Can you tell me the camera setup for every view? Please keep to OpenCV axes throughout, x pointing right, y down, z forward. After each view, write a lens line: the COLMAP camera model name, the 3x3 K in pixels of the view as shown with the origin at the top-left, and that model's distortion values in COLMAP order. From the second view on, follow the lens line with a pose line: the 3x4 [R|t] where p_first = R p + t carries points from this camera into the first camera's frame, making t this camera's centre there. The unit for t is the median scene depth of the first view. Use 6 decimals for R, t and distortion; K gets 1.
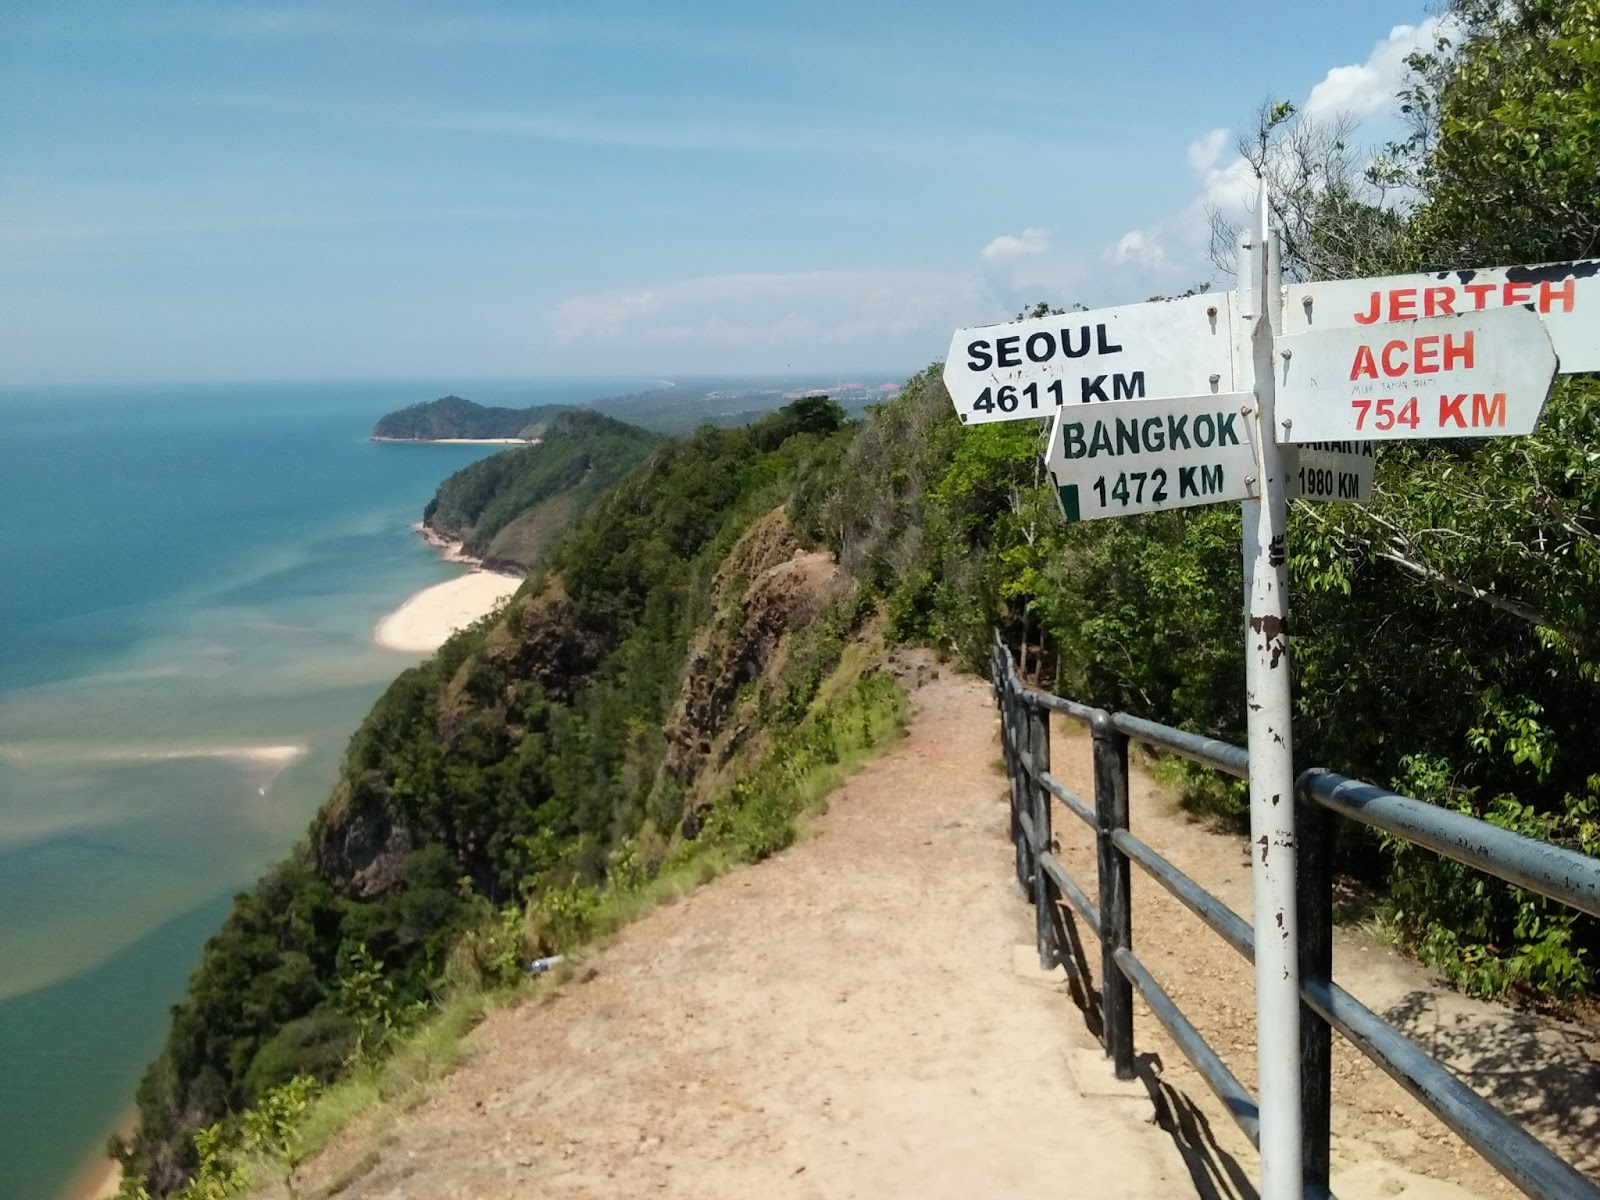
lens RADIAL K [[1353.8, 0, 800.0], [0, 1353.8, 600.0], [0, 0, 1]] dist [0.079771, 0.001886]
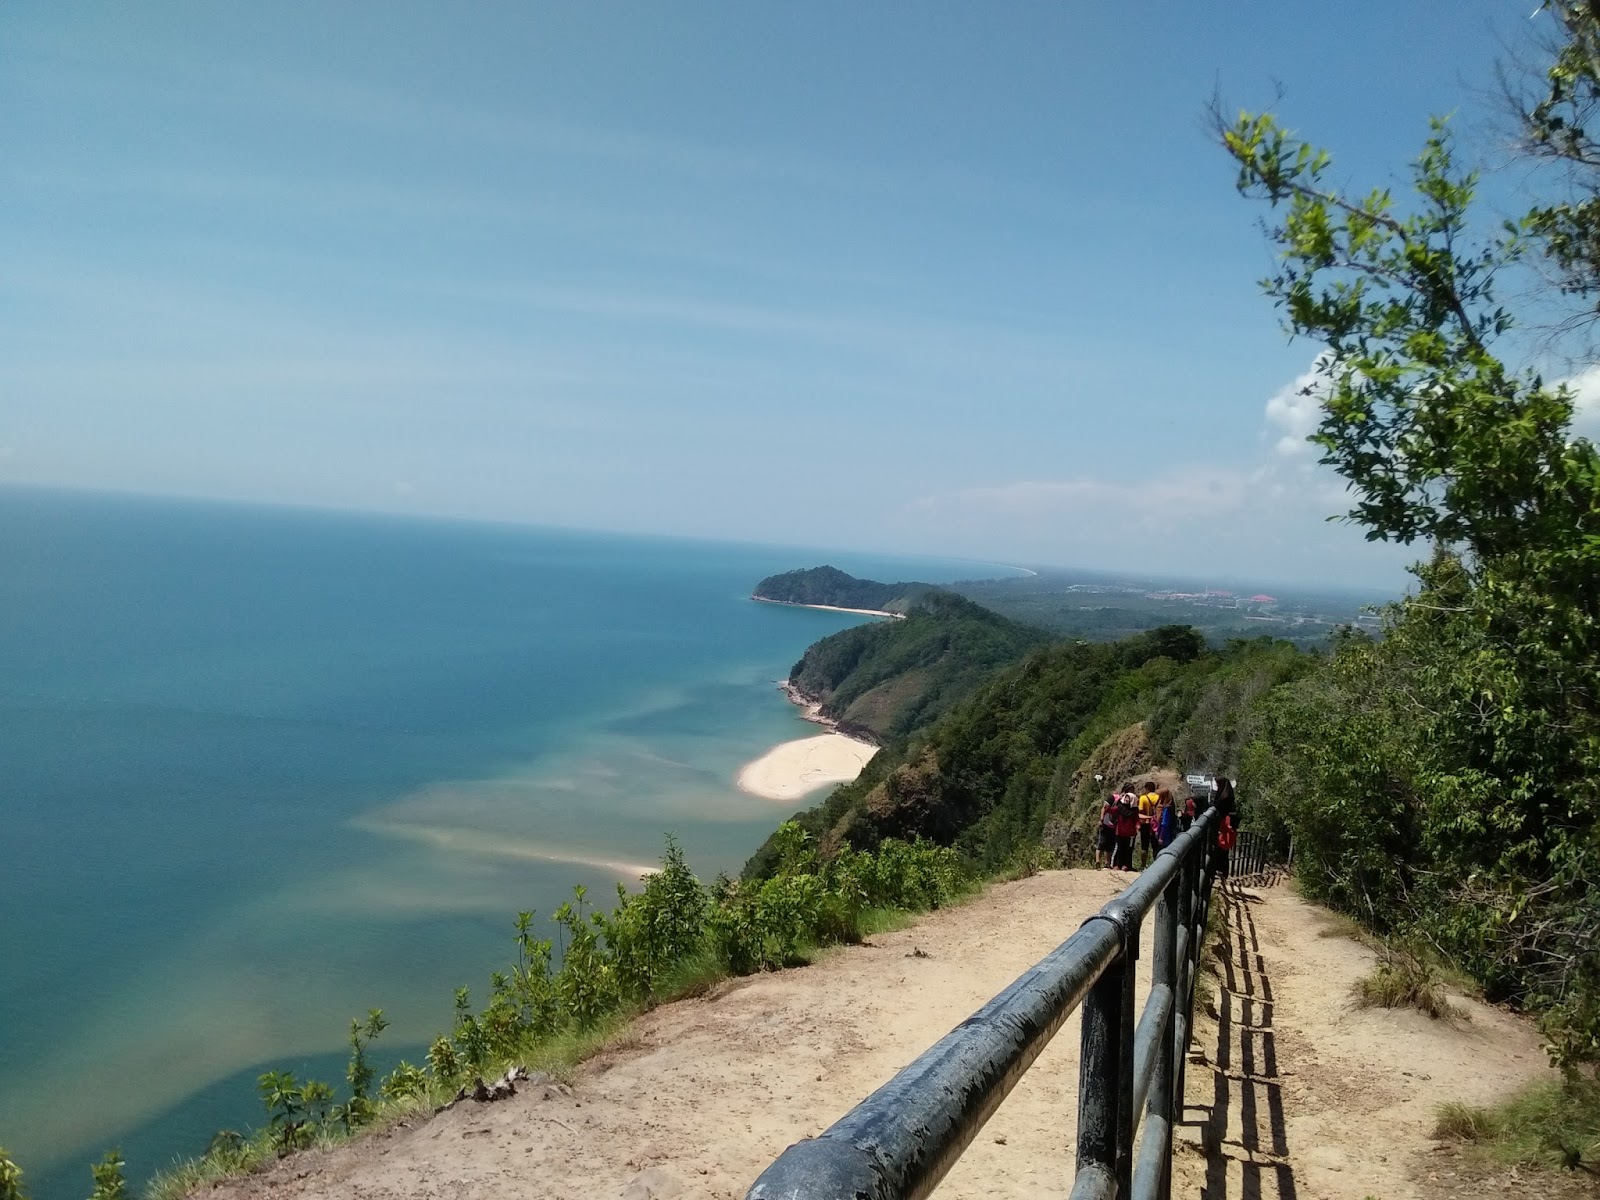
lens RADIAL K [[1353.8, 0, 800.0], [0, 1353.8, 600.0], [0, 0, 1]] dist [0.079771, 0.001886]
pose [[0.960251, 0.110501, -0.256335, -0.003870], [-0.143337, 0.983188, -0.113119, 0.002246], [0.239525, 0.145365, 0.959946, -0.166434]]
